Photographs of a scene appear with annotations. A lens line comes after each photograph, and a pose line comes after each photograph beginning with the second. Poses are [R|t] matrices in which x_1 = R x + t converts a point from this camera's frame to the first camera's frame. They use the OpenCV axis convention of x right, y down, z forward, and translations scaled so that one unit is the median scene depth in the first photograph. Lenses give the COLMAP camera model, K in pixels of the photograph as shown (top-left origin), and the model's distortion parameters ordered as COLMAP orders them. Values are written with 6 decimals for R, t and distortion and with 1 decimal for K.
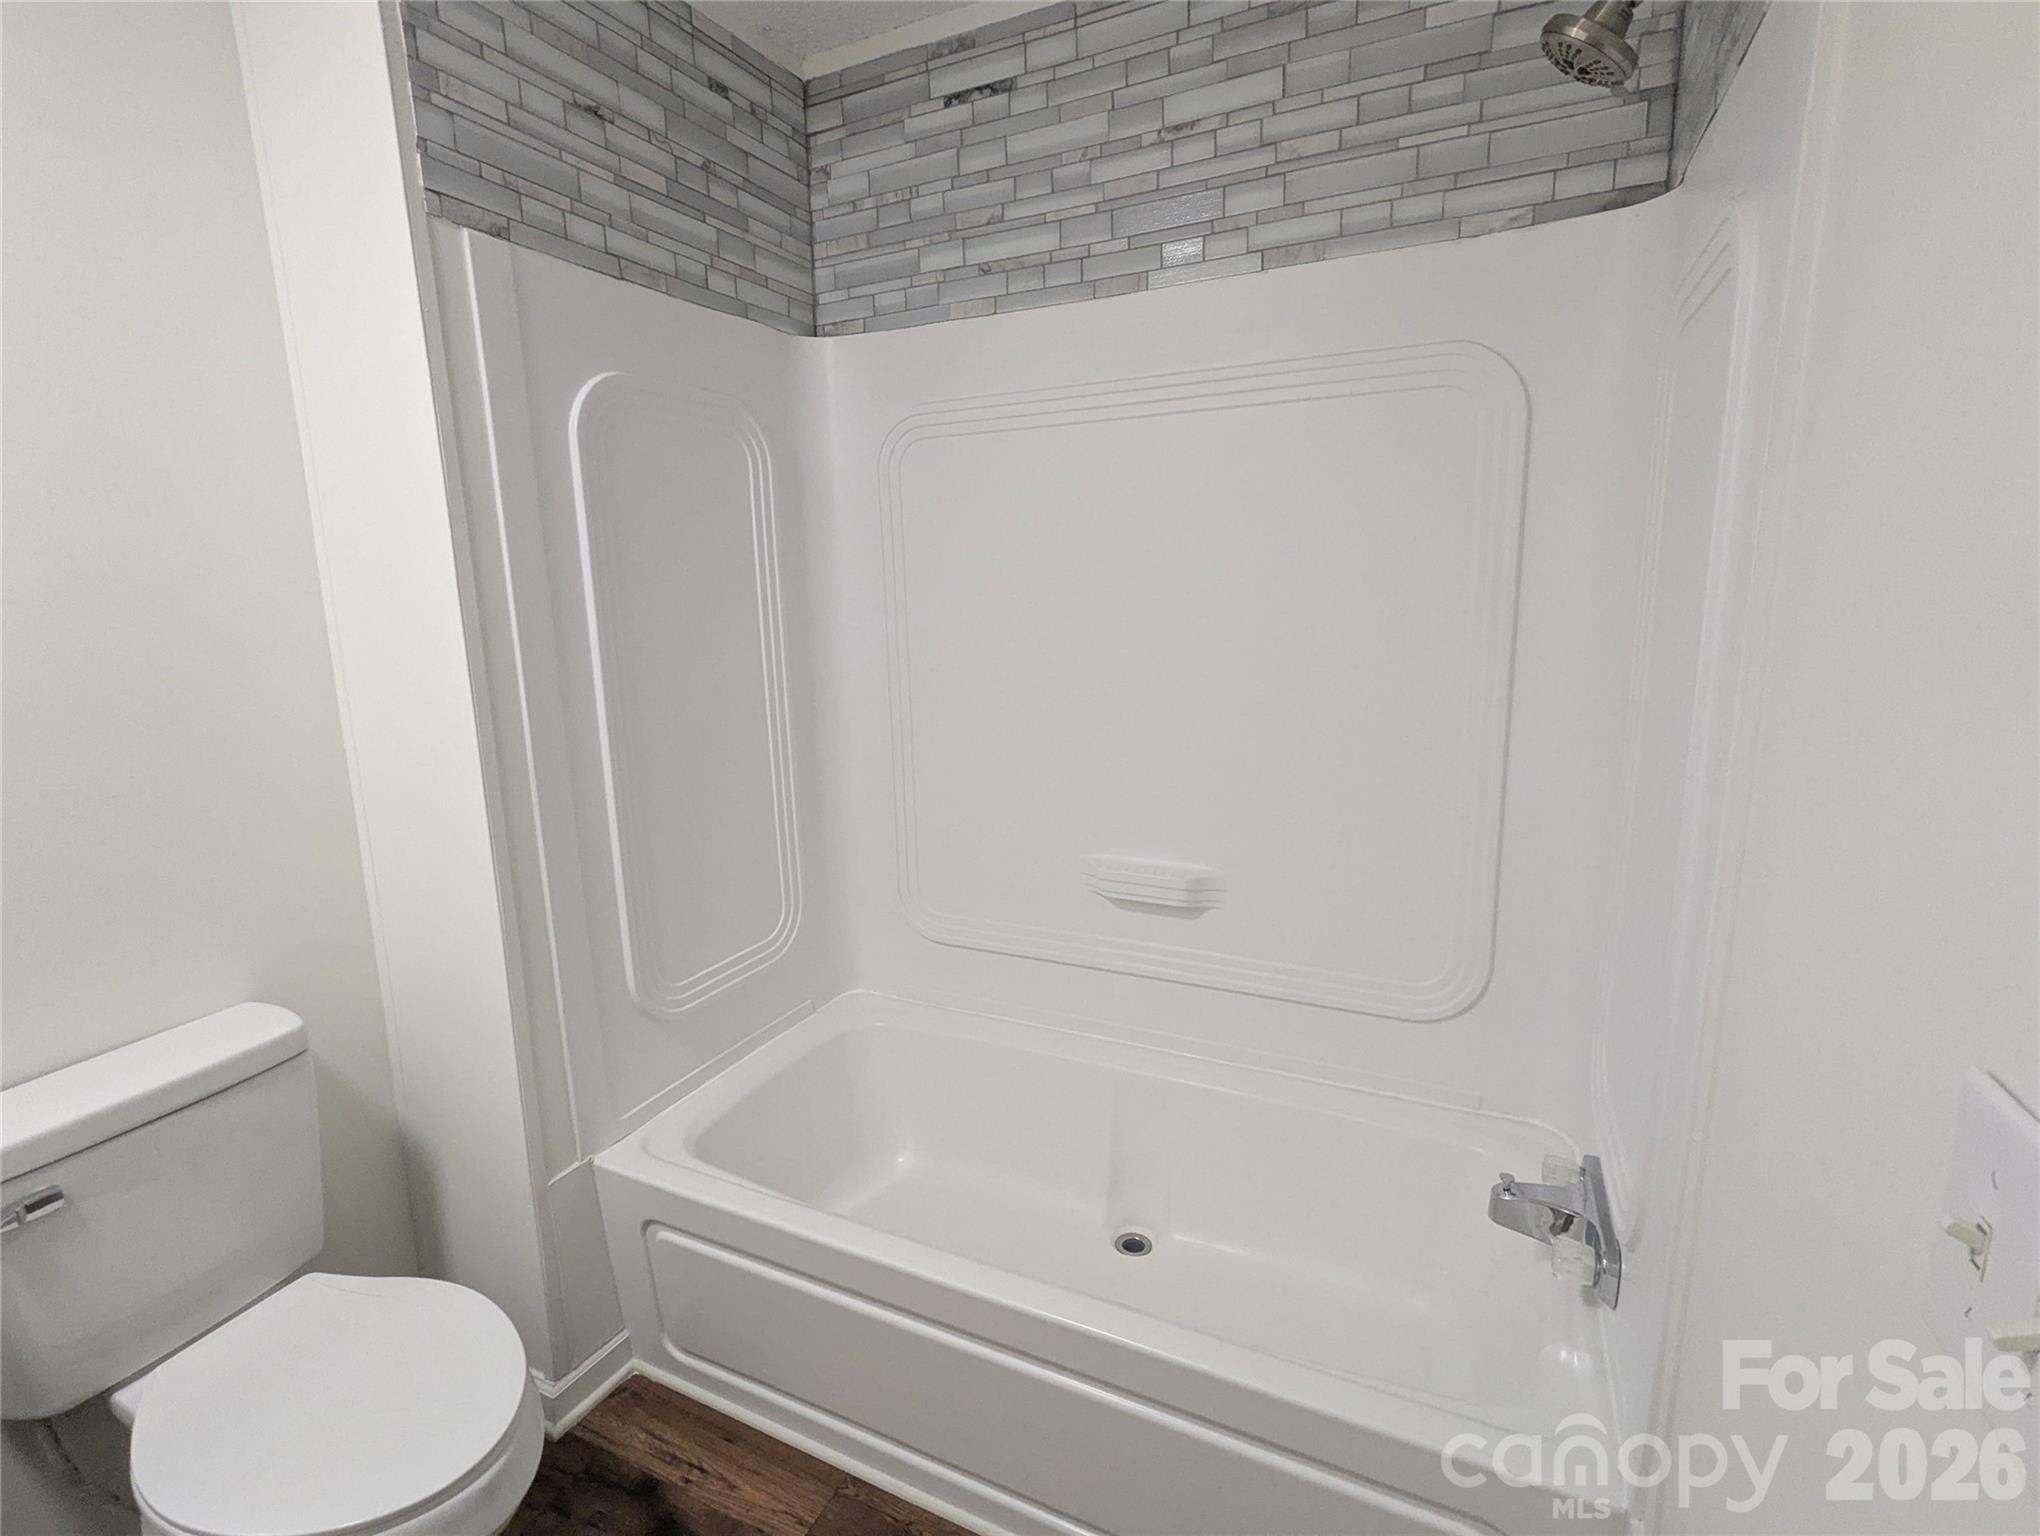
lens RADIAL K [[974.7, 0, 1011.6], [0, 974.7, 772.1], [0, 0, 1]] dist [-0.000903, 0.003012]
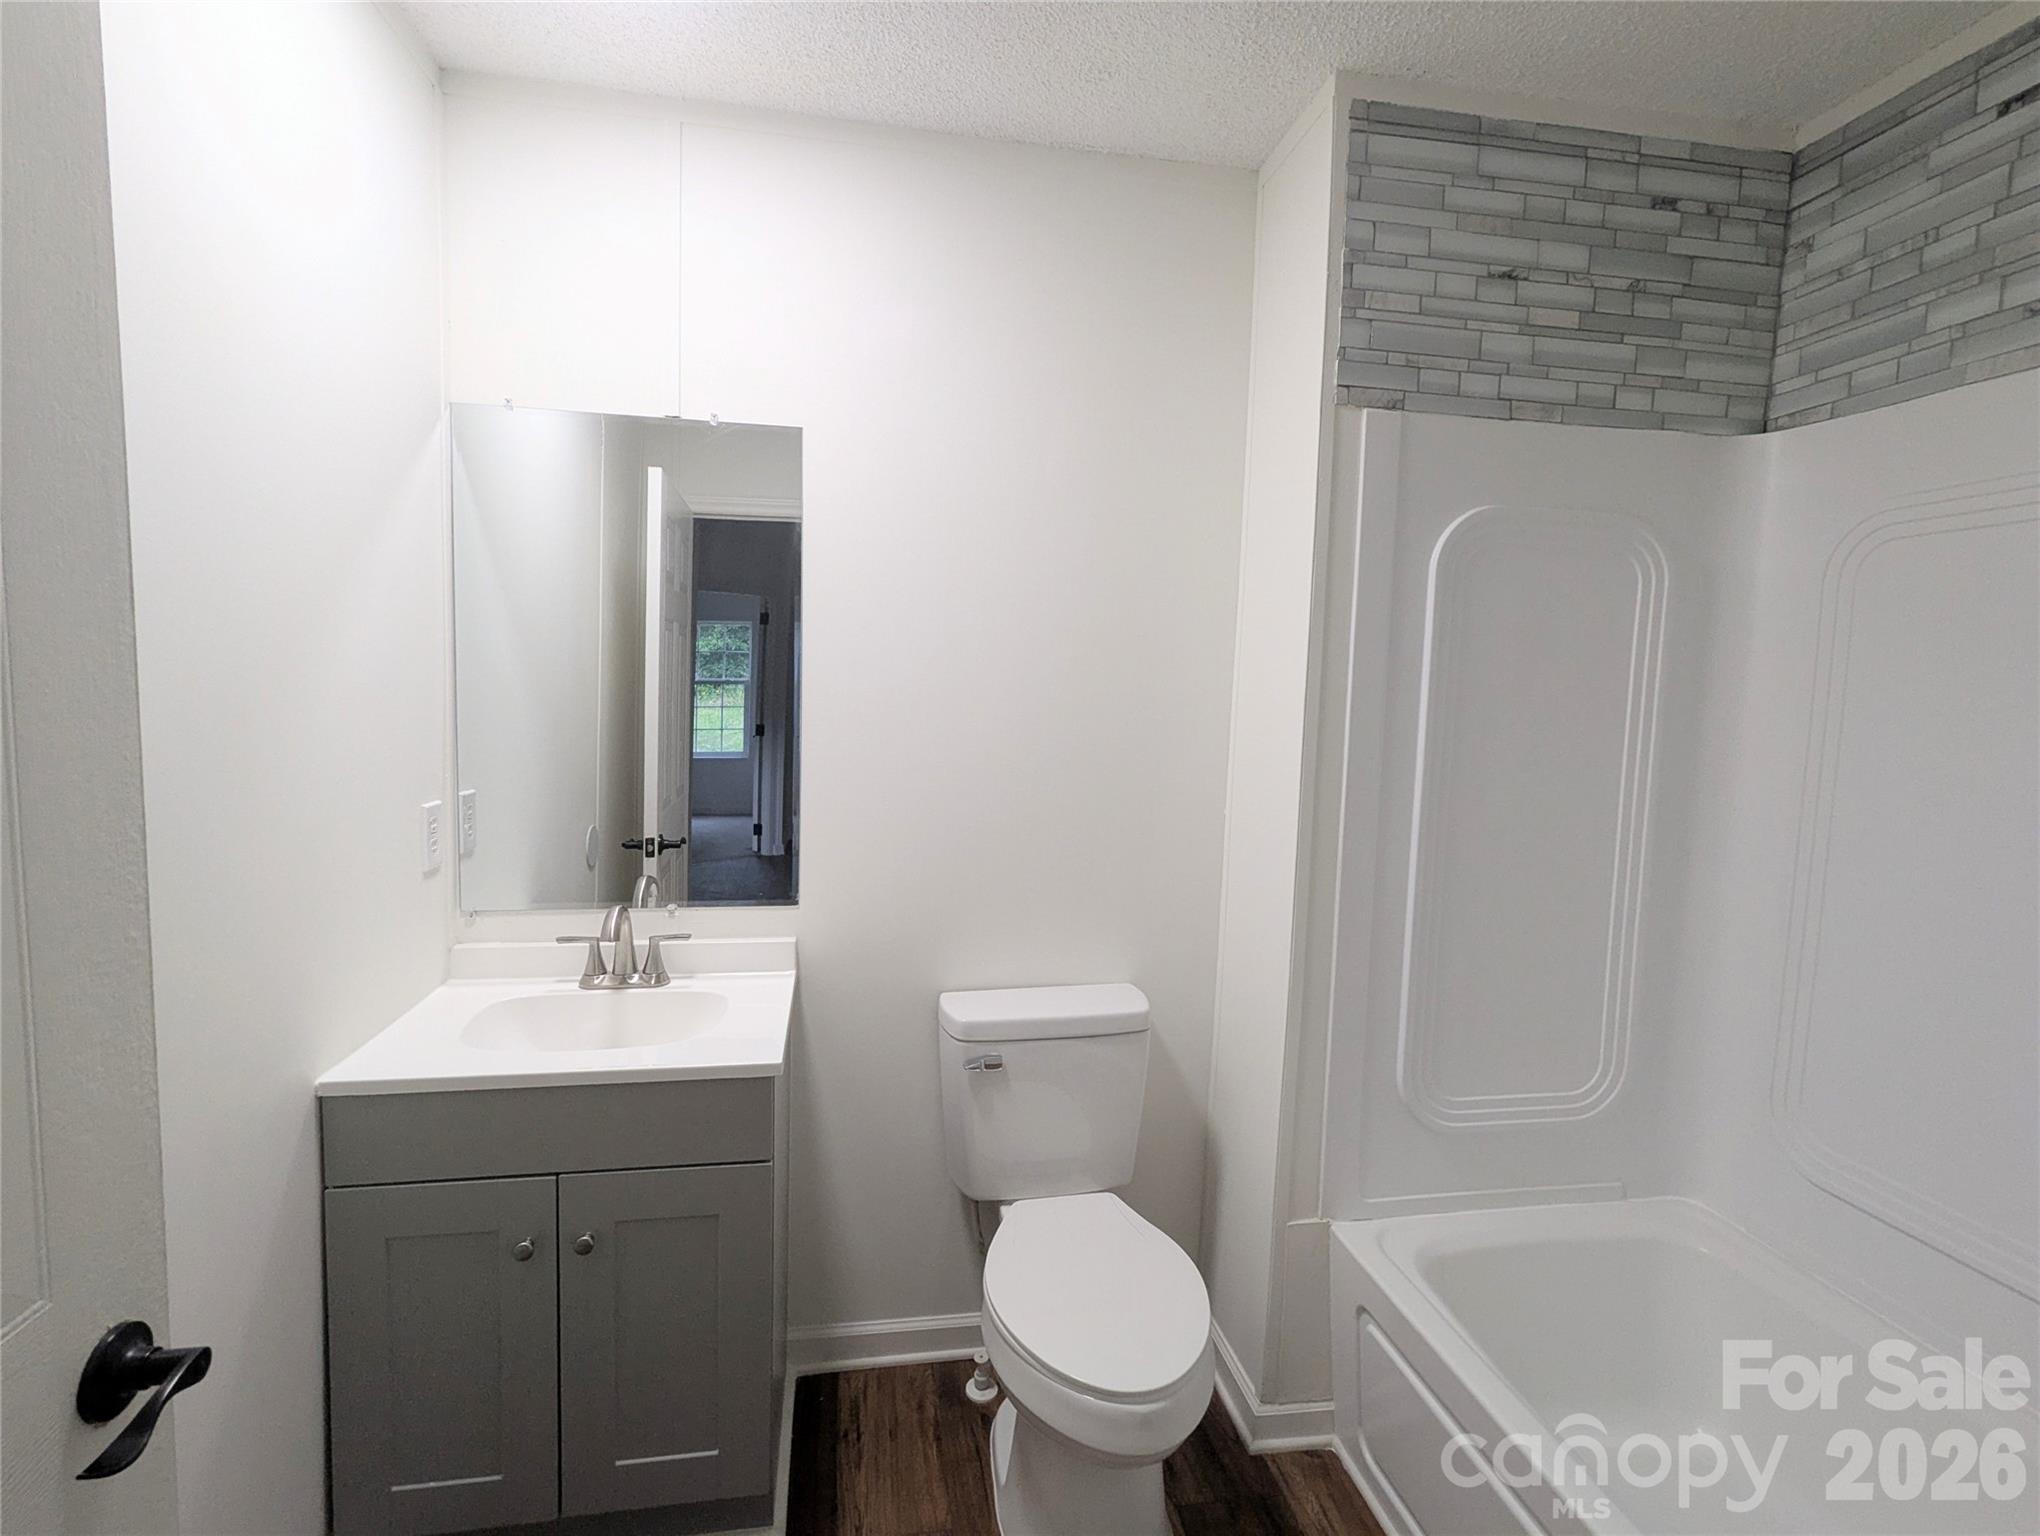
lens RADIAL K [[974.7, 0, 1011.6], [0, 974.7, 772.1], [0, 0, 1]] dist [-0.000903, 0.003012]
pose [[0.572976, 0.115941, -0.811330, 0.170512], [-0.196786, 0.980446, 0.001134, -0.021881], [0.795596, 0.159009, 0.584588, 0.009292]]
